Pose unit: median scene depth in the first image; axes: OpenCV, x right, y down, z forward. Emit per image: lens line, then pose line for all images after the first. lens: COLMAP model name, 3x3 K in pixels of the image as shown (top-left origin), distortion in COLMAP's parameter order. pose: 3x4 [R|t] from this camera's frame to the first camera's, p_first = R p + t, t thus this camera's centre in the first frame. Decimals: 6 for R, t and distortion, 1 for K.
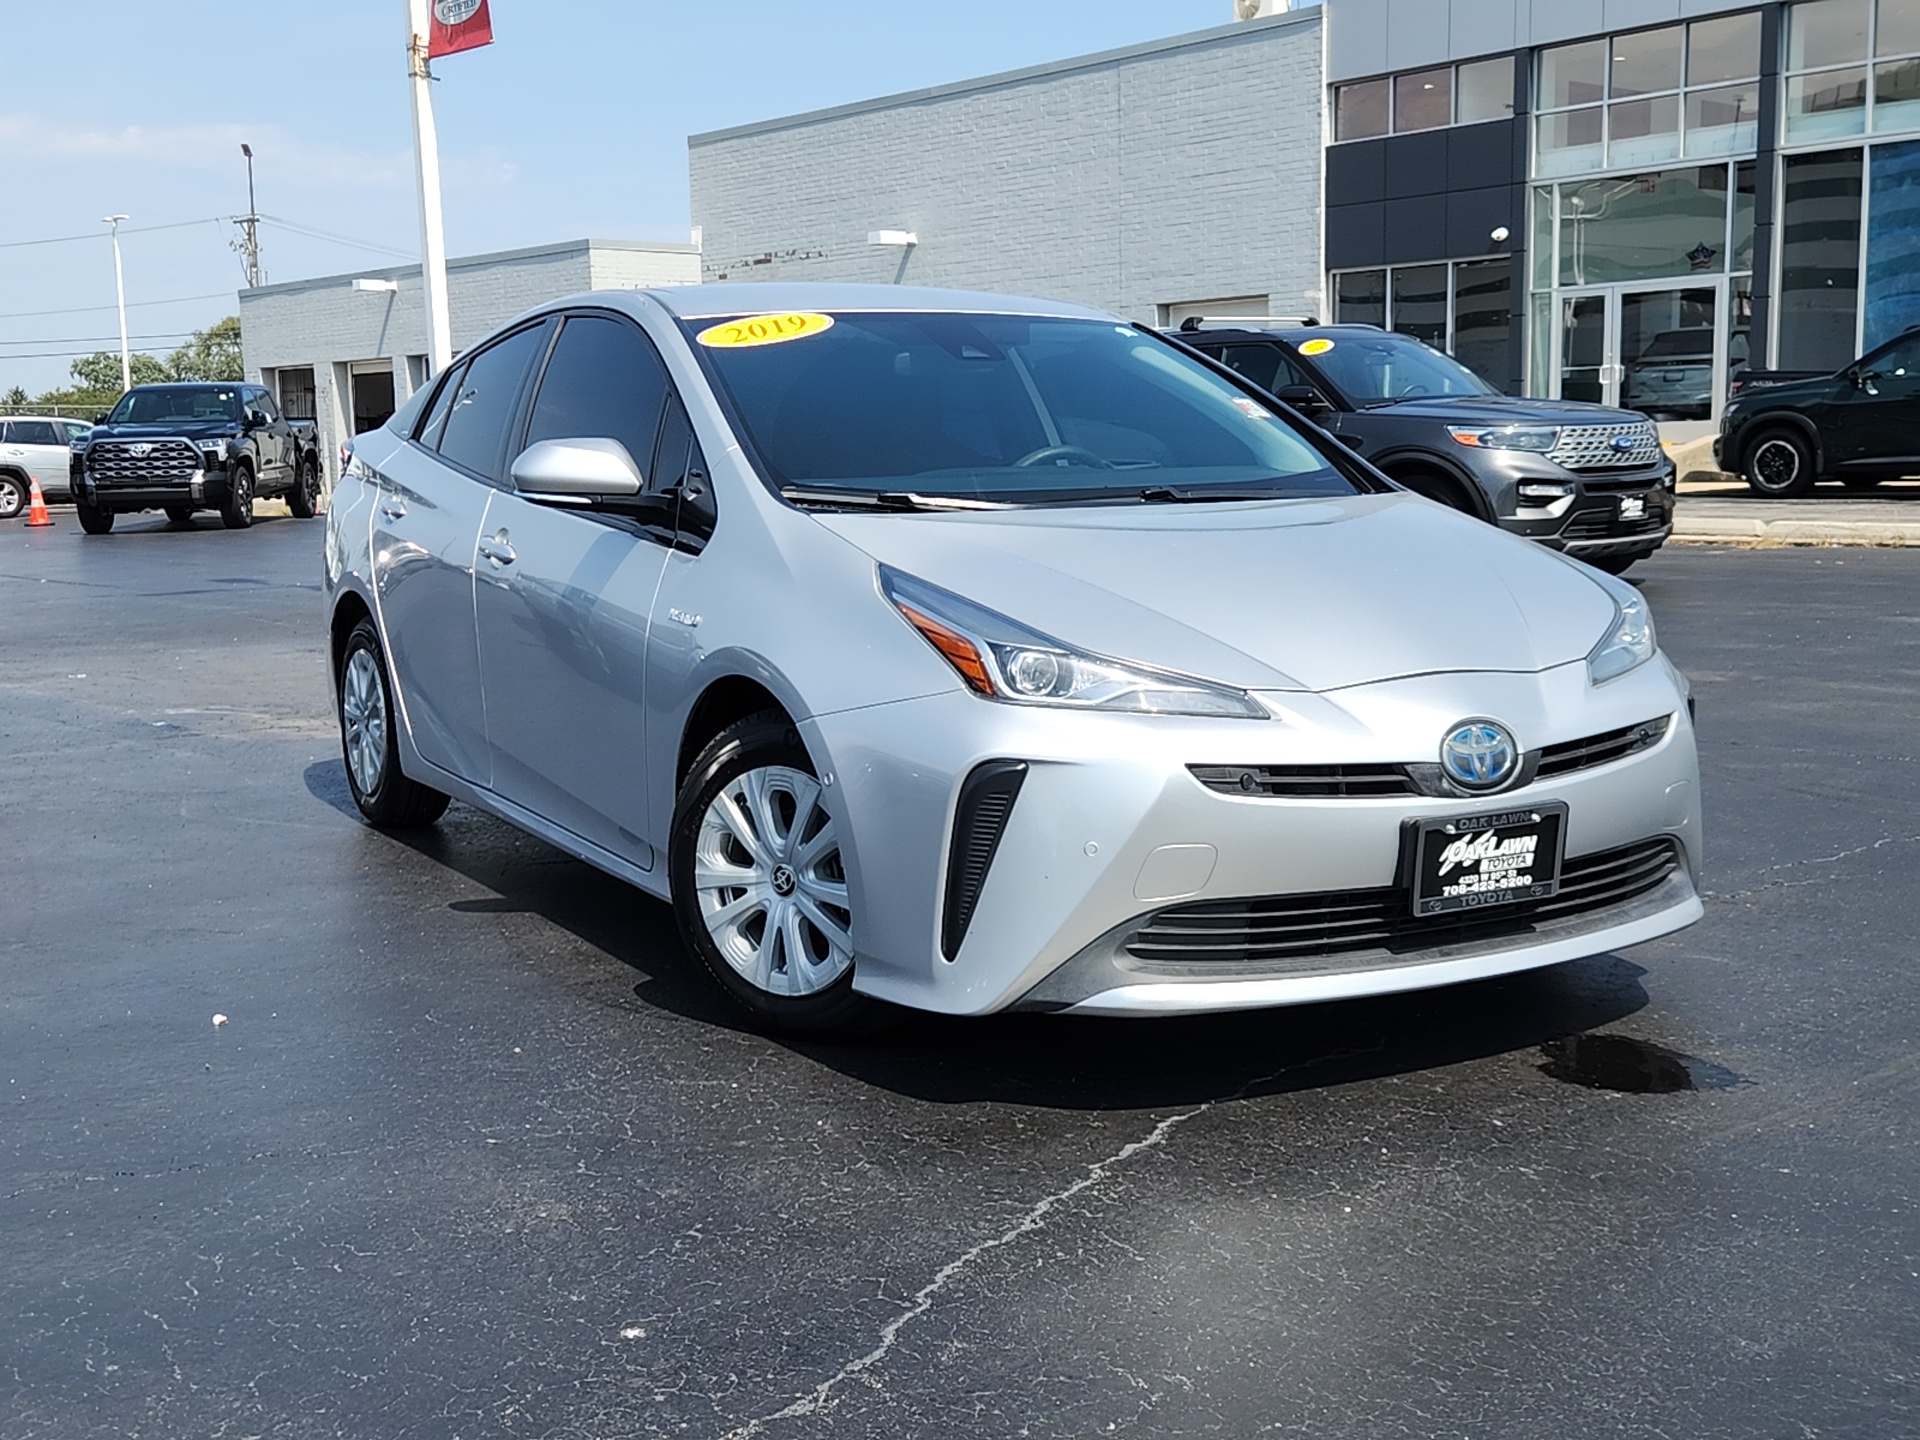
lens RADIAL K [[1732.8, 0, 954.4], [0, 1732.8, 715.7], [0, 0, 1]] dist [0.073415, -0.134008]
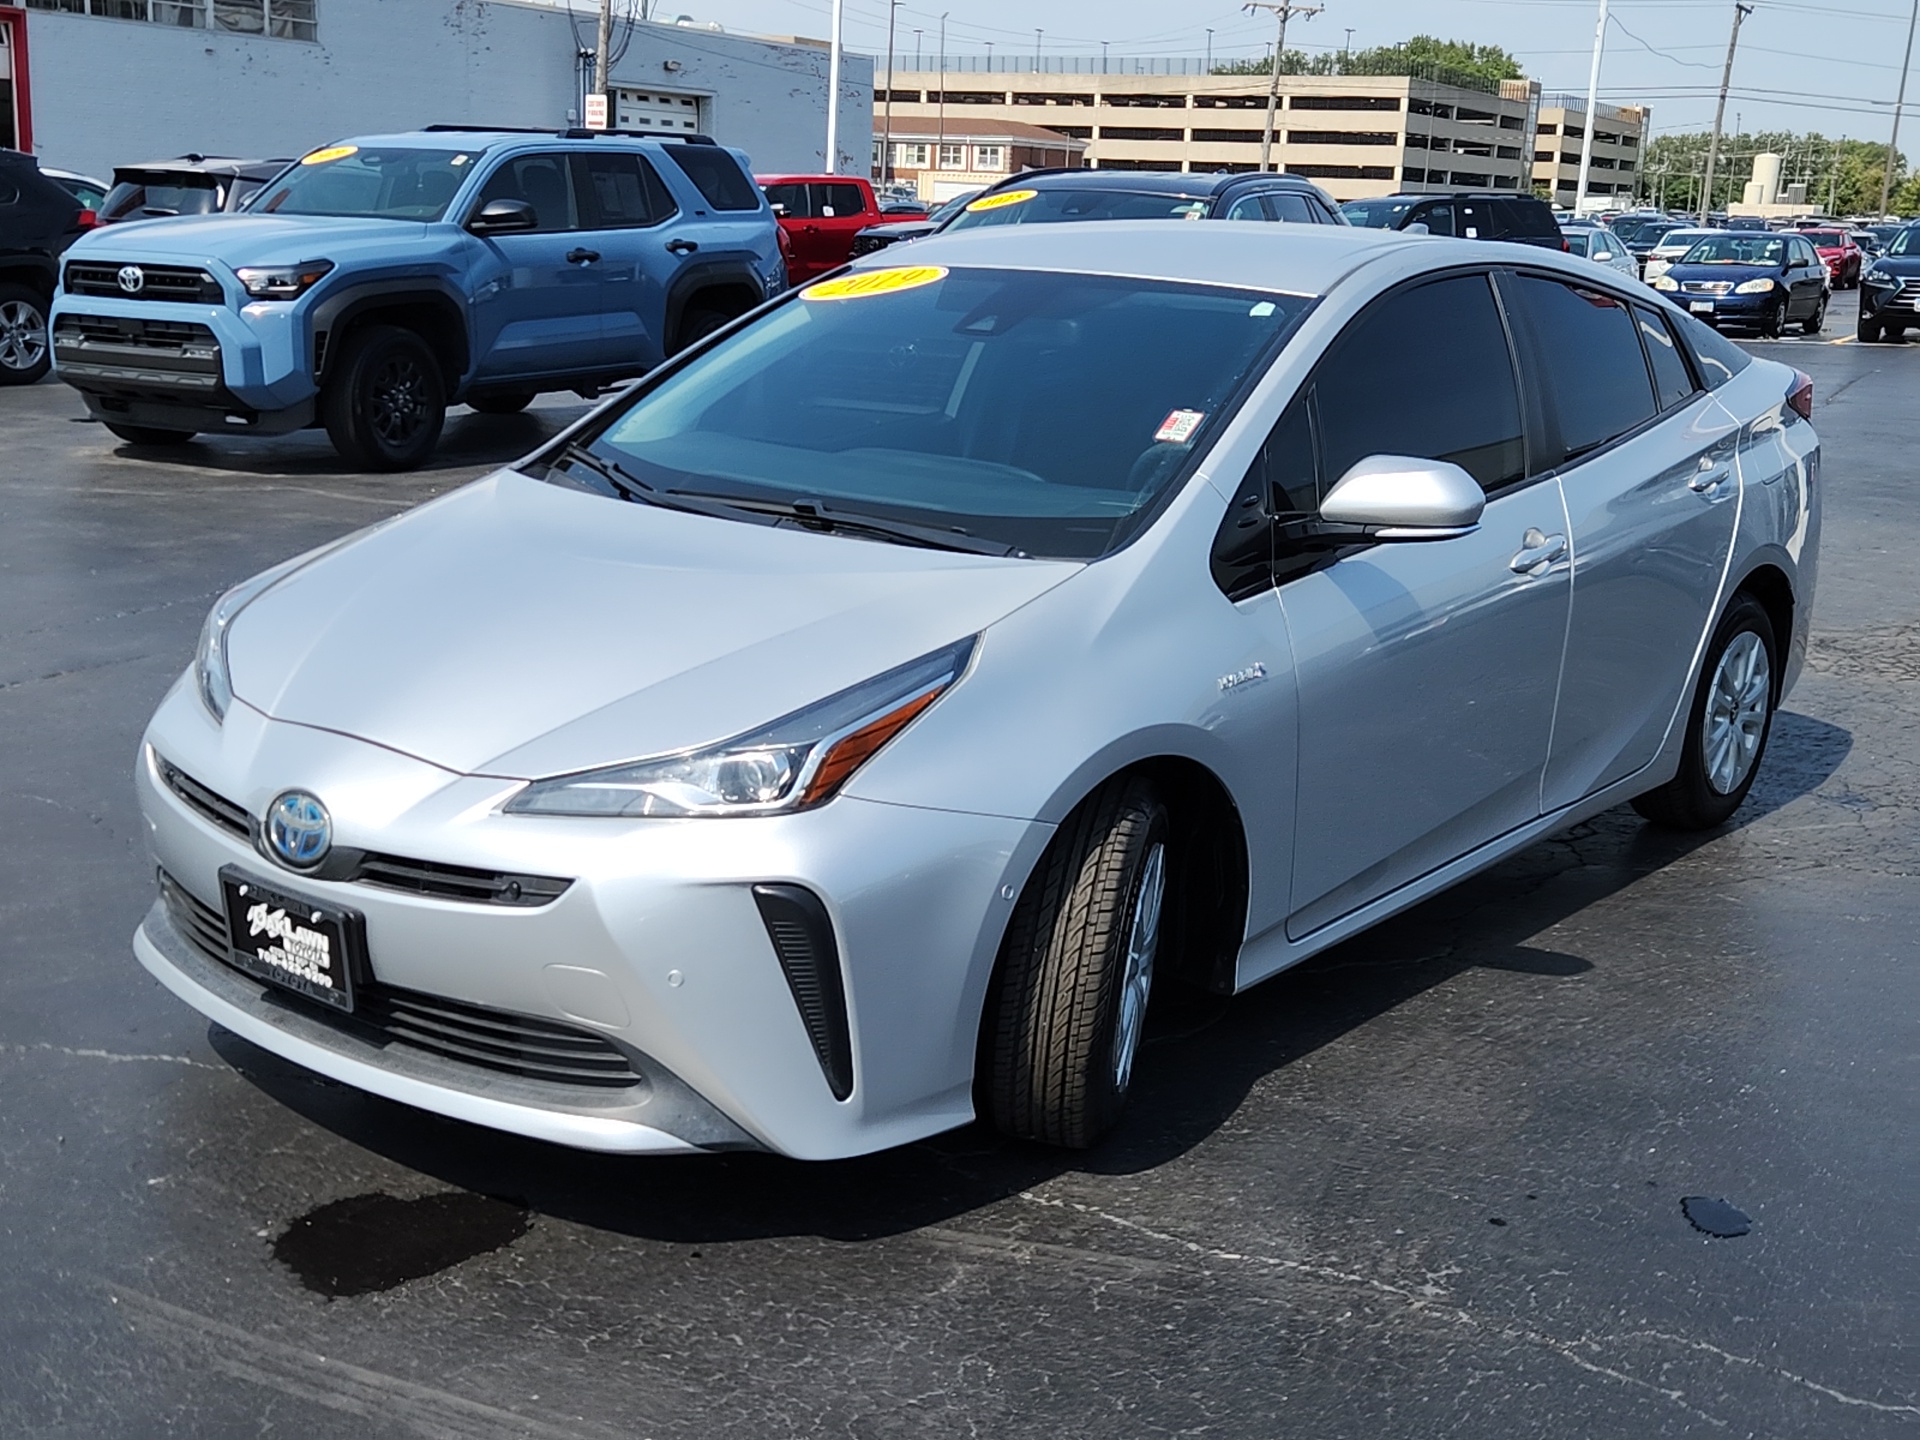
lens RADIAL K [[1732.8, 0, 954.4], [0, 1732.8, 715.7], [0, 0, 1]] dist [0.073415, -0.134008]
pose [[0.521513, 0.252407, -0.815055, 1.223730], [-0.189513, 0.965649, 0.177783, -0.266507], [0.831931, 0.061747, 0.551433, 0.776245]]
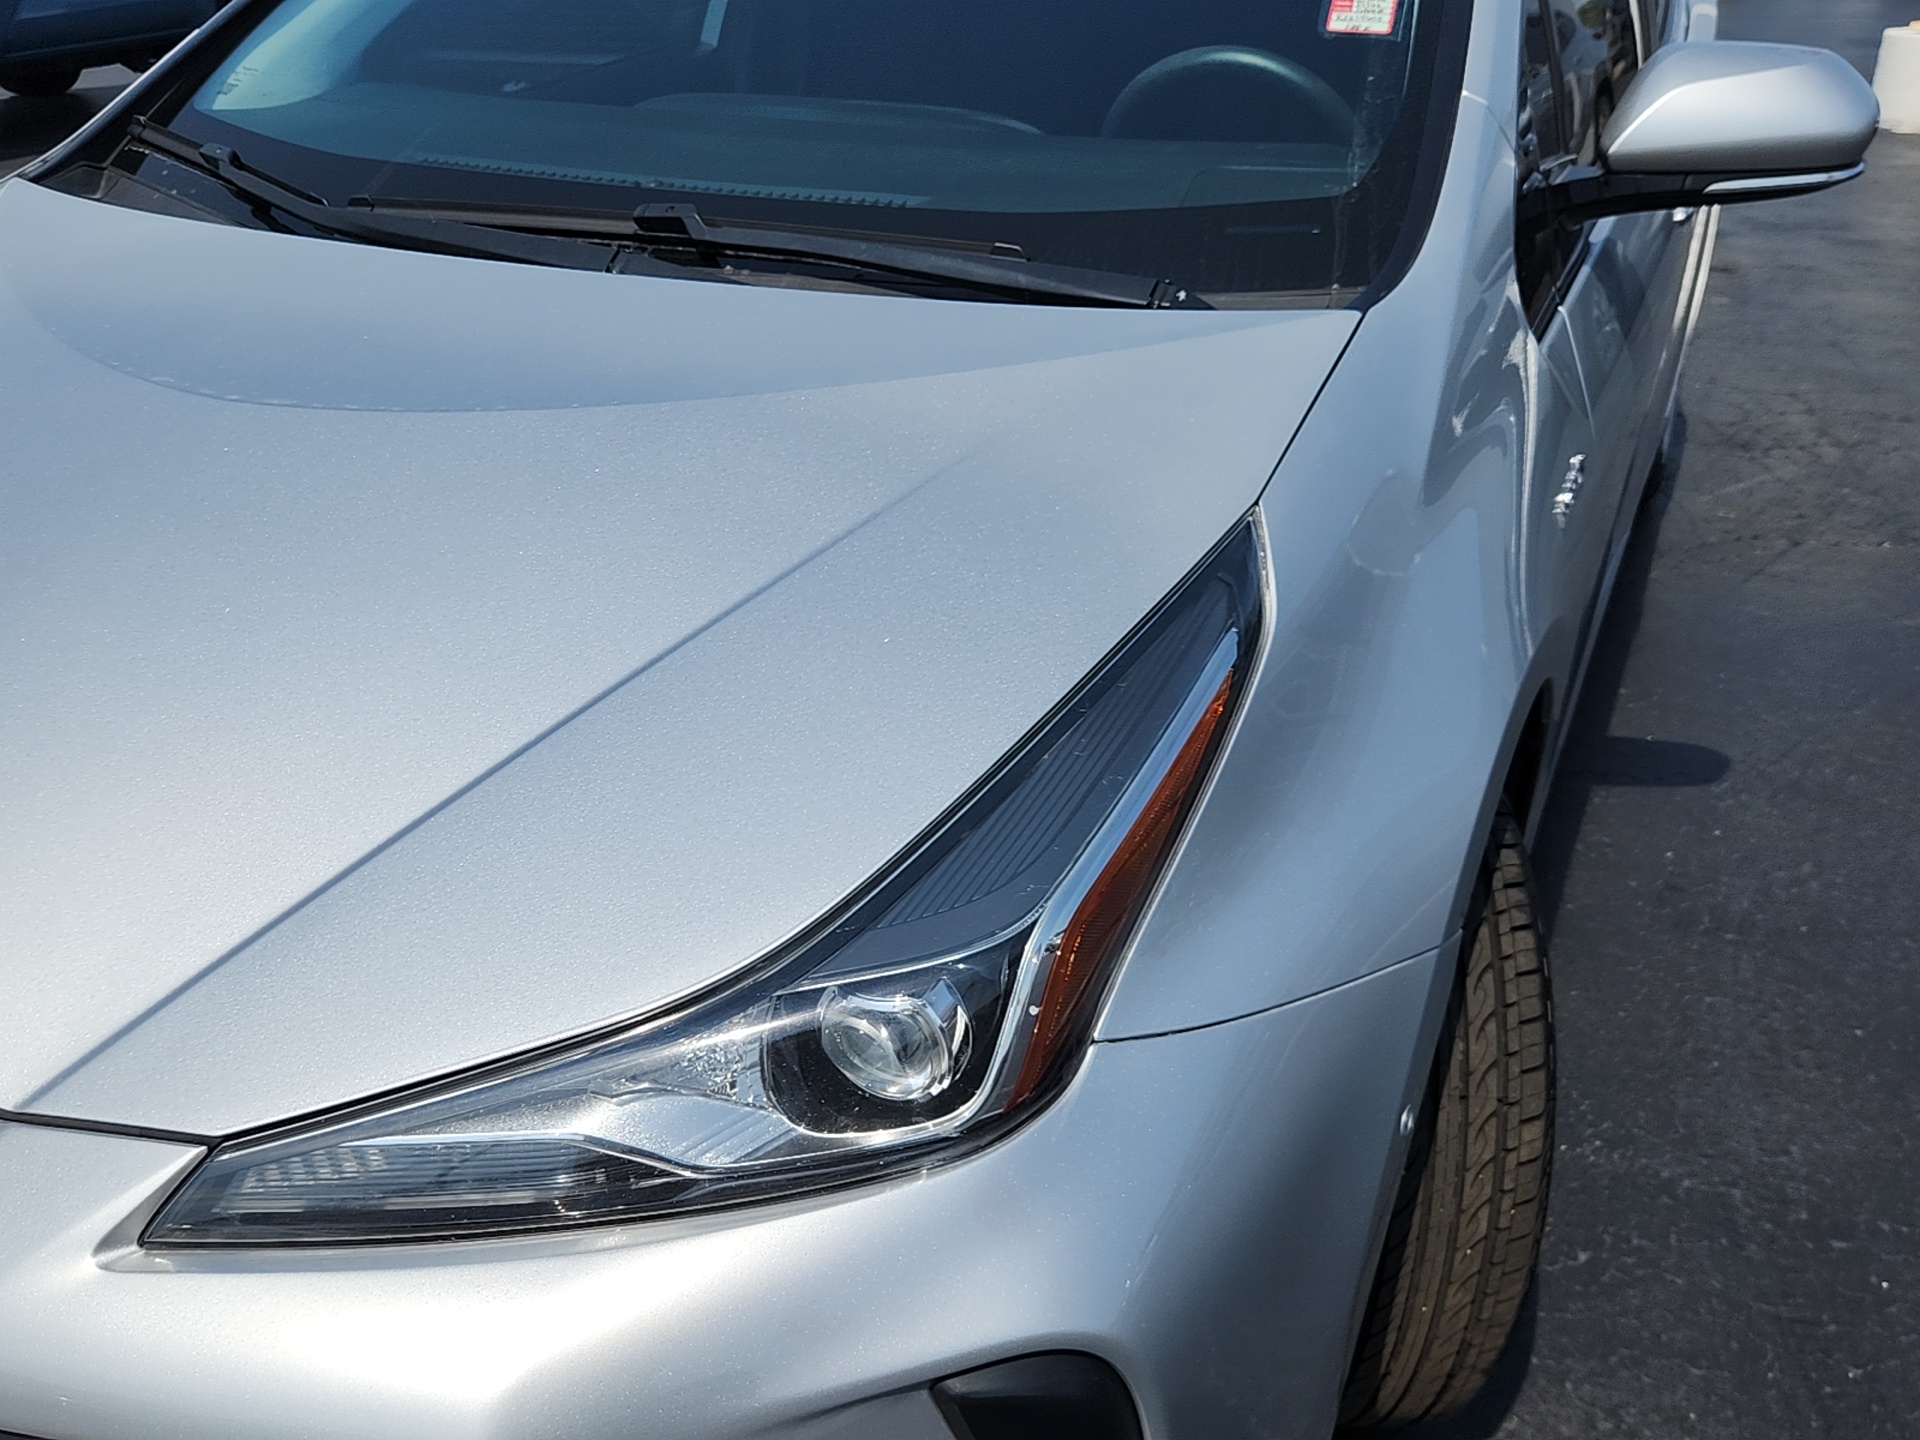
lens RADIAL K [[1612.5, 0, 960.3], [0, 1612.5, 667.1], [0, 0, 1]] dist [-0.001614, -0.000275]
pose [[0.714145, 0.320066, -0.622539, 0.641410], [-0.137537, 0.936166, 0.323537, -0.223863], [0.686353, -0.145430, 0.712580, 0.988373]]
